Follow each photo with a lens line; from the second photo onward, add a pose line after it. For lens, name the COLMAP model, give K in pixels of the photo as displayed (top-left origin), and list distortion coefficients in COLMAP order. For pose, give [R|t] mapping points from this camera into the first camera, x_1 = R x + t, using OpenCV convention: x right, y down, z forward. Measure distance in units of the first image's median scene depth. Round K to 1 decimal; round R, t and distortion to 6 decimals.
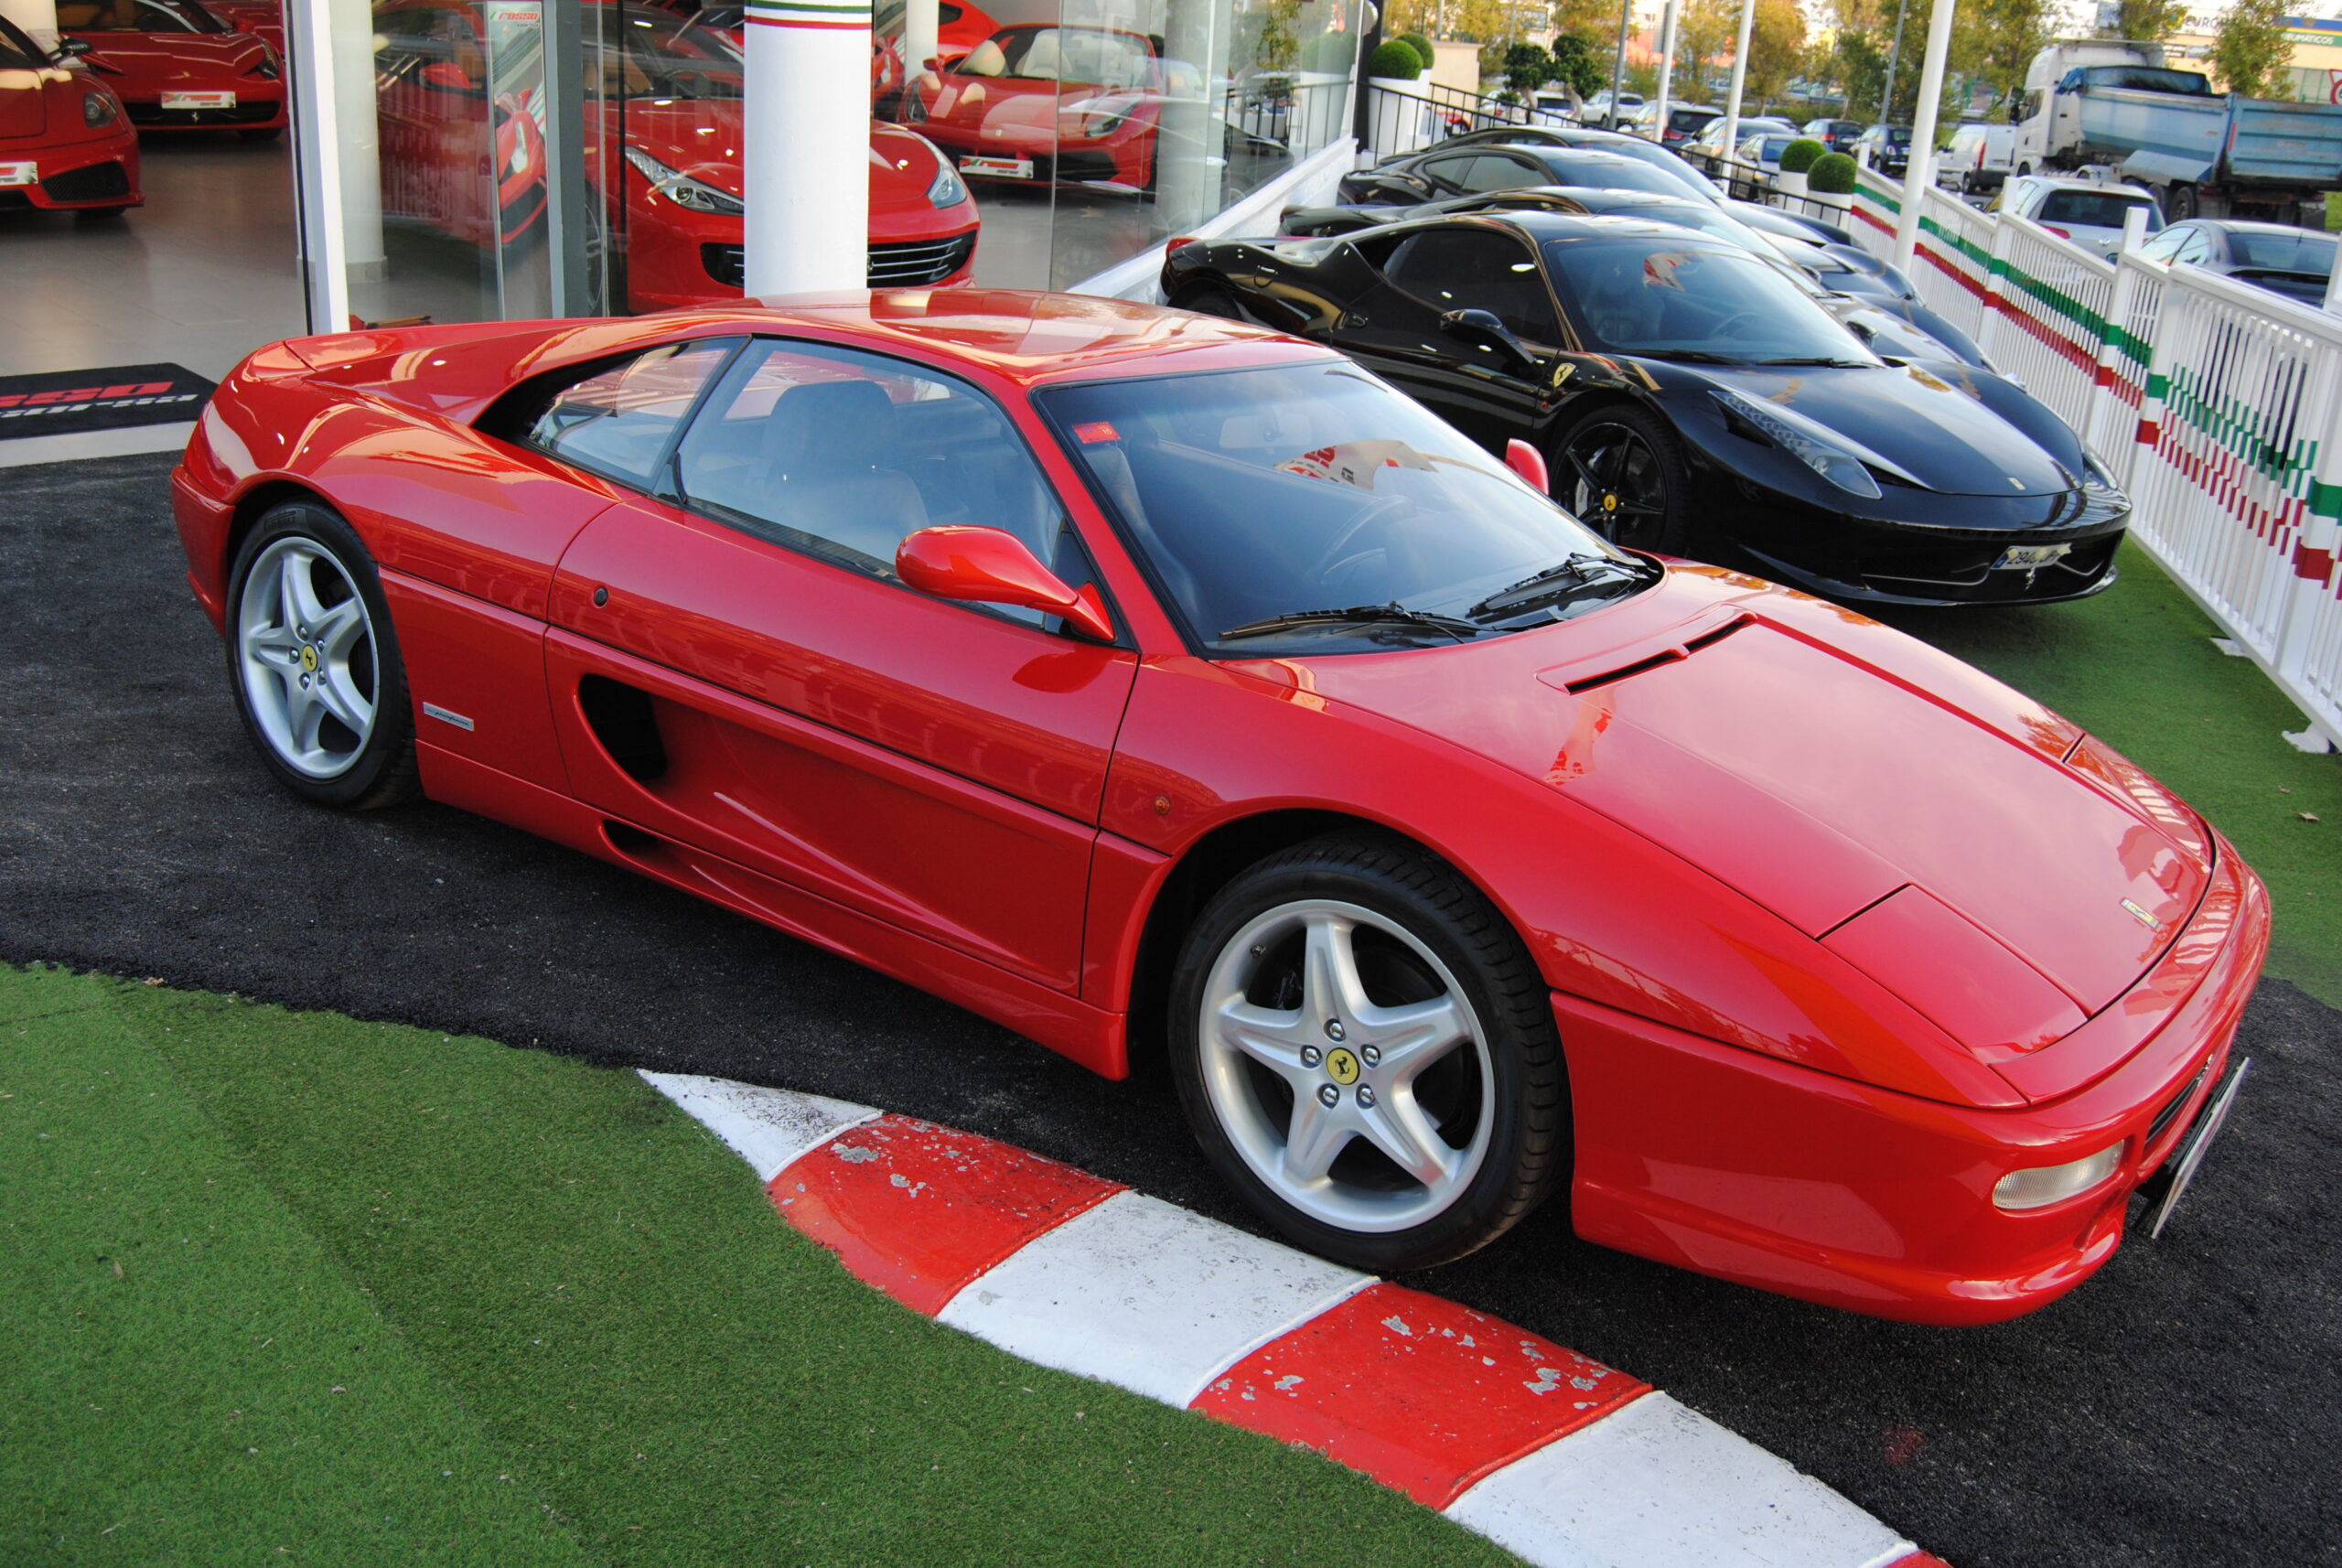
lens RADIAL K [[2096.6, 0, 1171.0], [0, 2096.6, 784.0], [0, 0, 1]] dist [-0.009490, -0.001475]
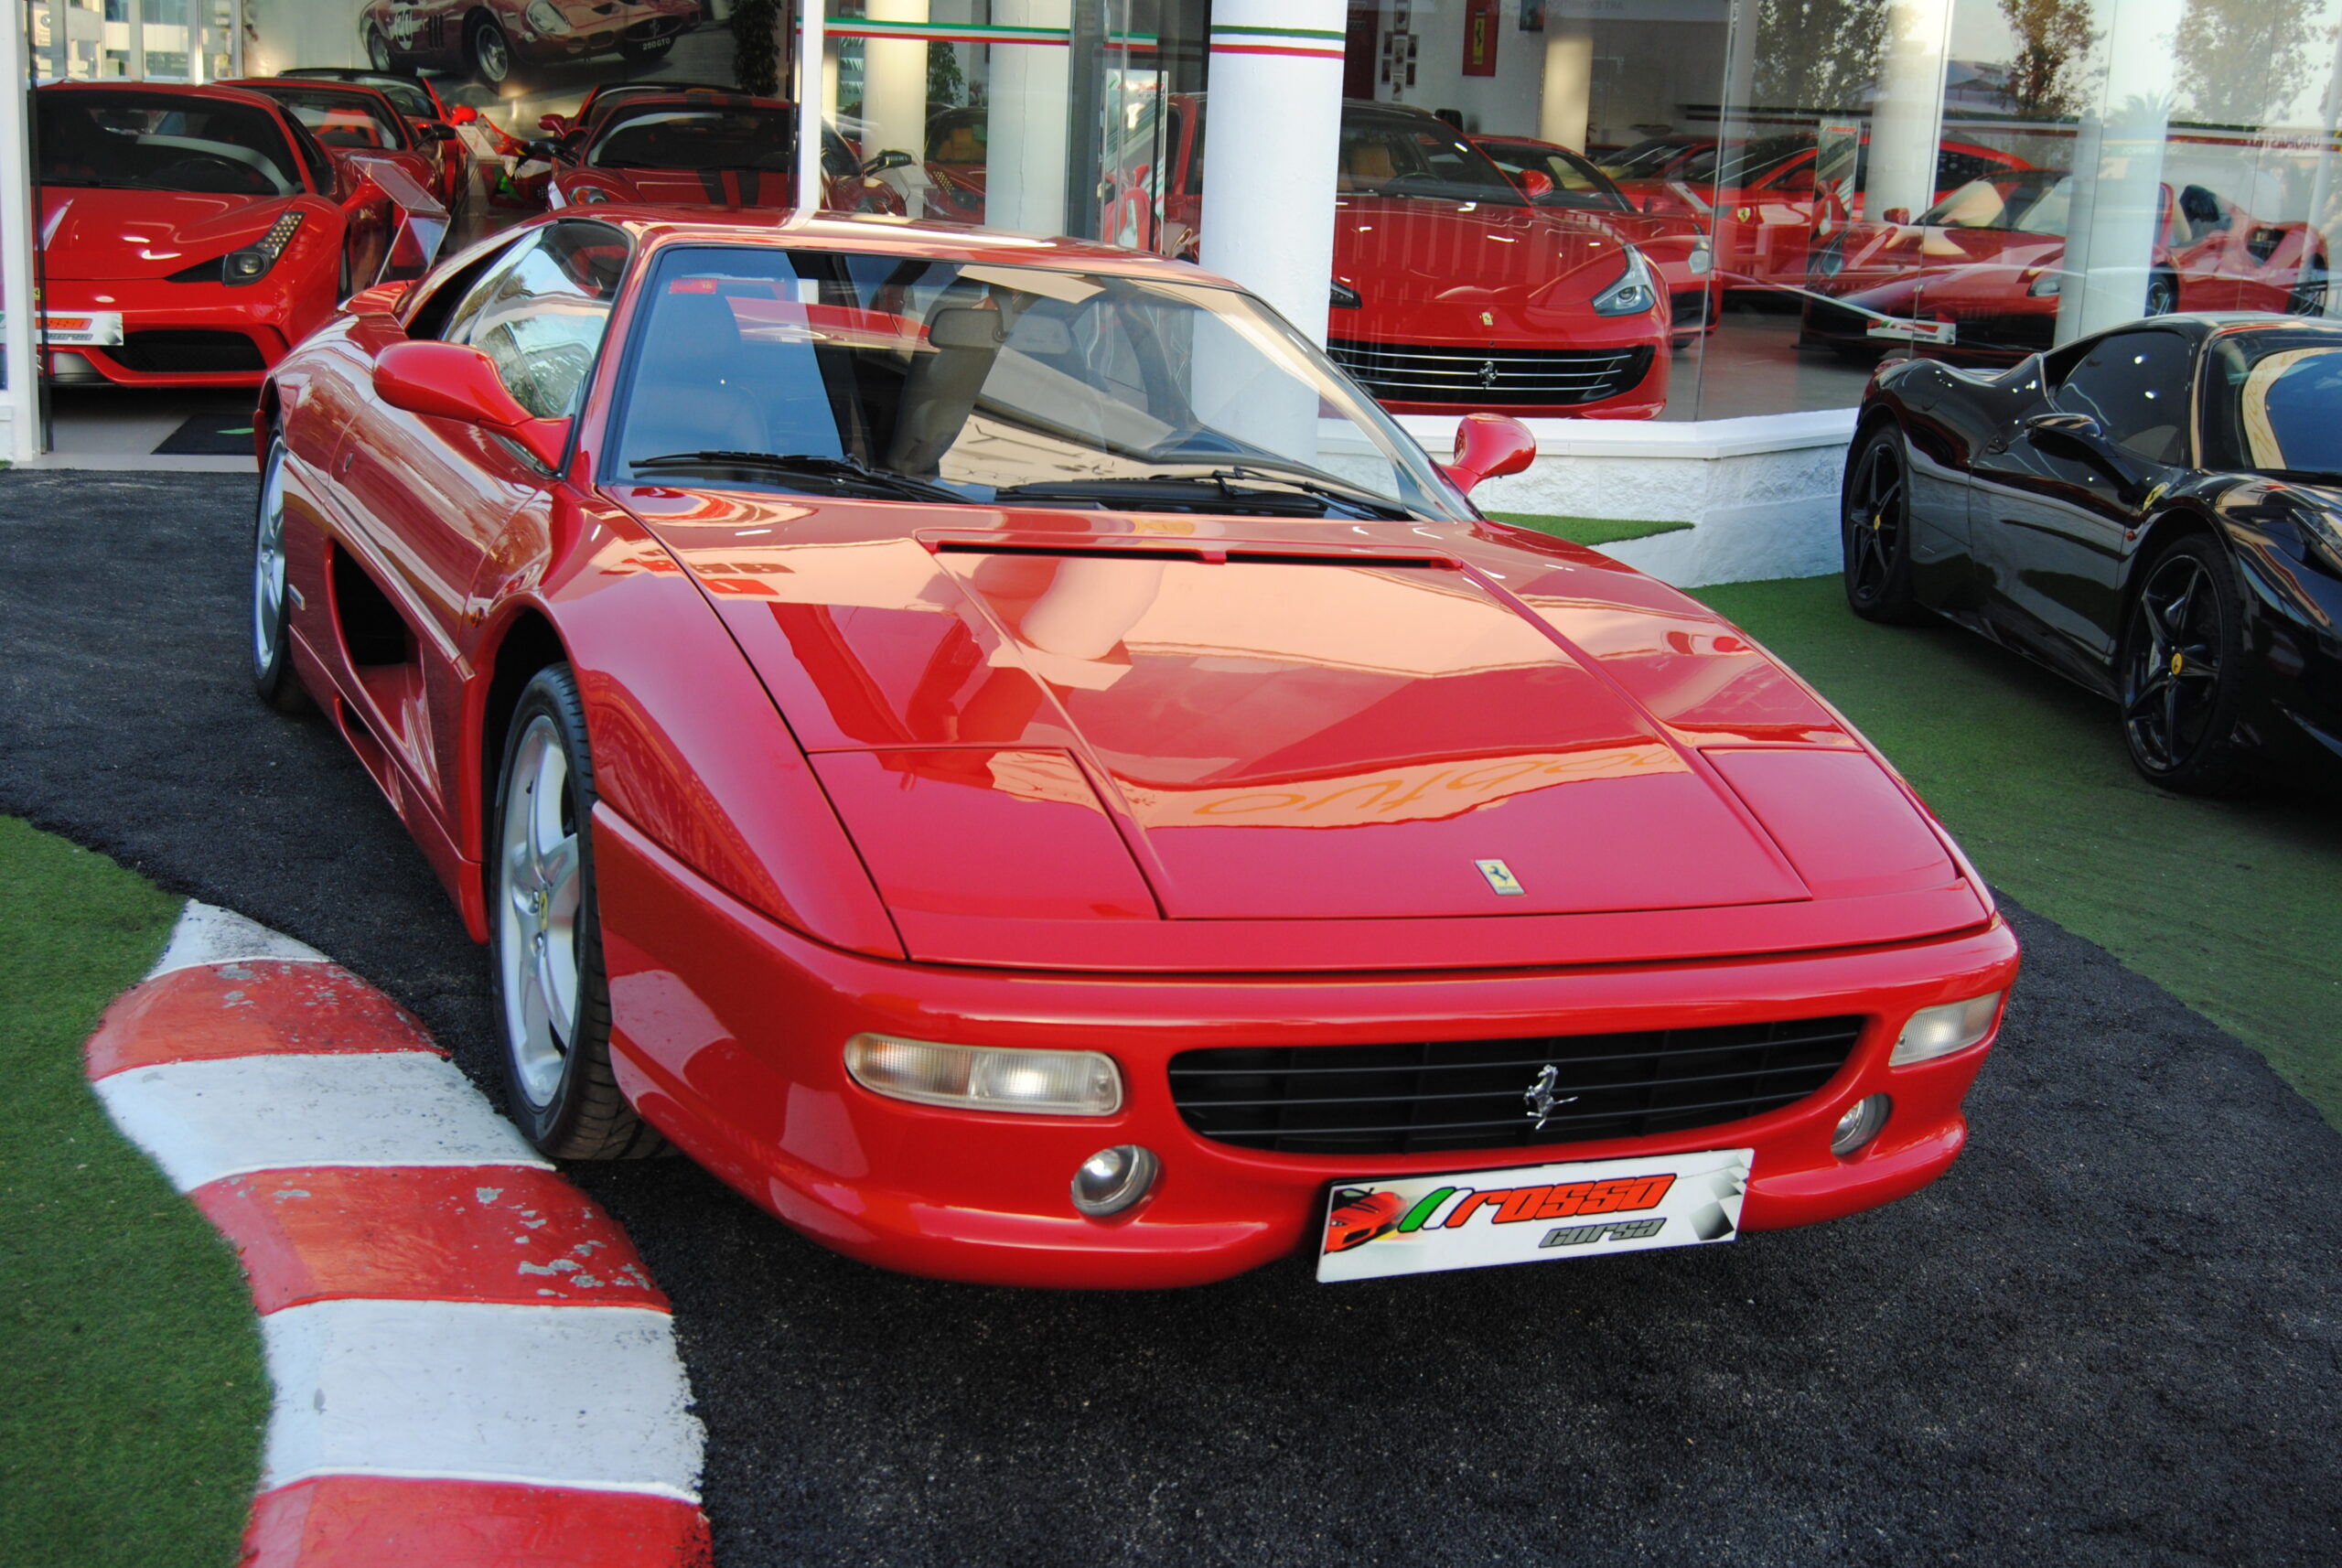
lens RADIAL K [[2663.7, 0, 1171.0], [0, 2663.7, 784.0], [0, 0, 1]] dist [-0.009471, -0.011616]
pose [[0.868899, 0.107293, -0.483222, 0.834235], [-0.180112, 0.977837, -0.106750, 0.152016], [0.461058, 0.179789, 0.868966, 0.134880]]
